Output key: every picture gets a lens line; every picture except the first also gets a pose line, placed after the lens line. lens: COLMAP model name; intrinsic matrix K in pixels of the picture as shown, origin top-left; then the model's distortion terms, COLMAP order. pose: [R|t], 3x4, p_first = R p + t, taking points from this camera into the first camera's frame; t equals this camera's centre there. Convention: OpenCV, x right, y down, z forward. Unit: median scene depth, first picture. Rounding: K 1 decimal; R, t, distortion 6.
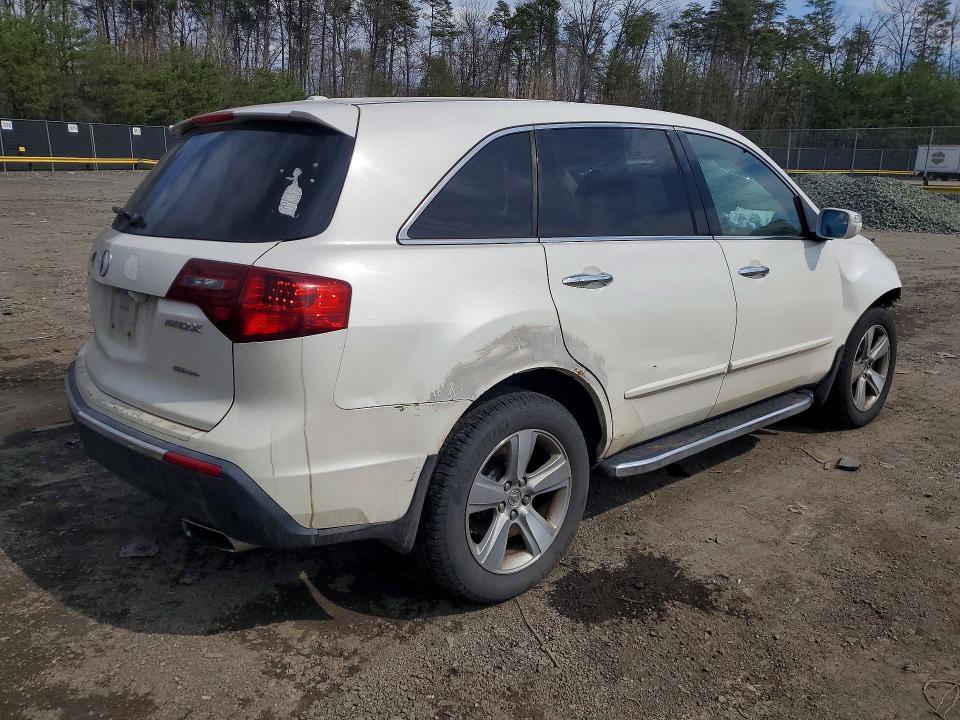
lens RADIAL K [[640.4, 0, 475.0], [0, 640.4, 357.2], [0, 0, 1]] dist [0.022367, 0.001723]
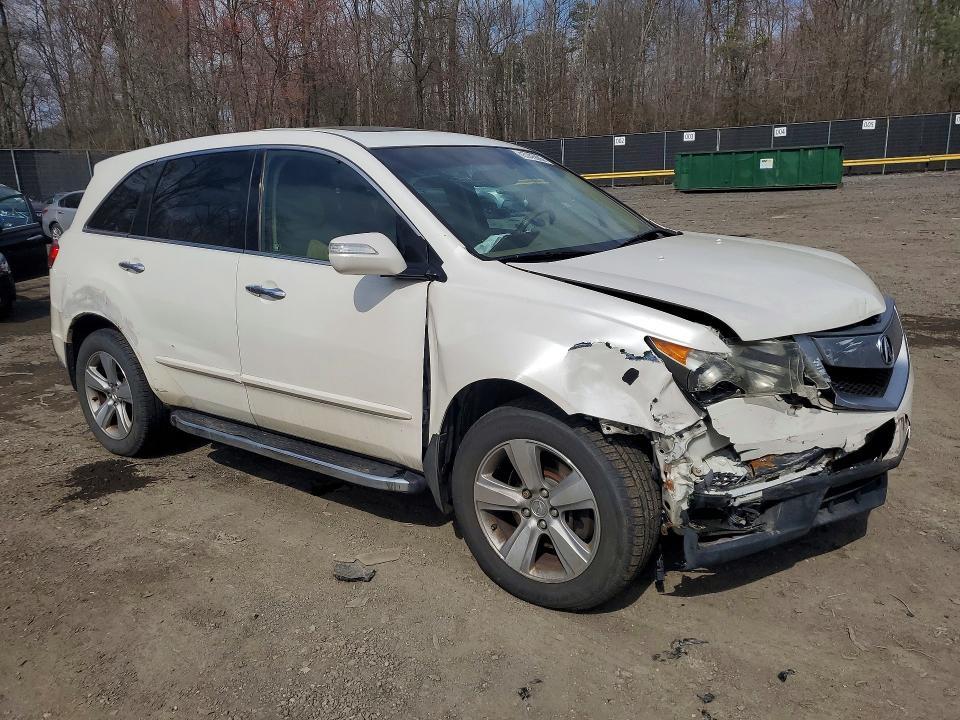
lens RADIAL K [[640.4, 0, 475.0], [0, 640.4, 357.2], [0, 0, 1]] dist [0.022367, 0.001723]
pose [[0.342625, 0.226876, -0.911666, 1.390932], [-0.225819, 0.961840, 0.154495, -0.248484], [0.911929, 0.152938, 0.380783, 0.897648]]
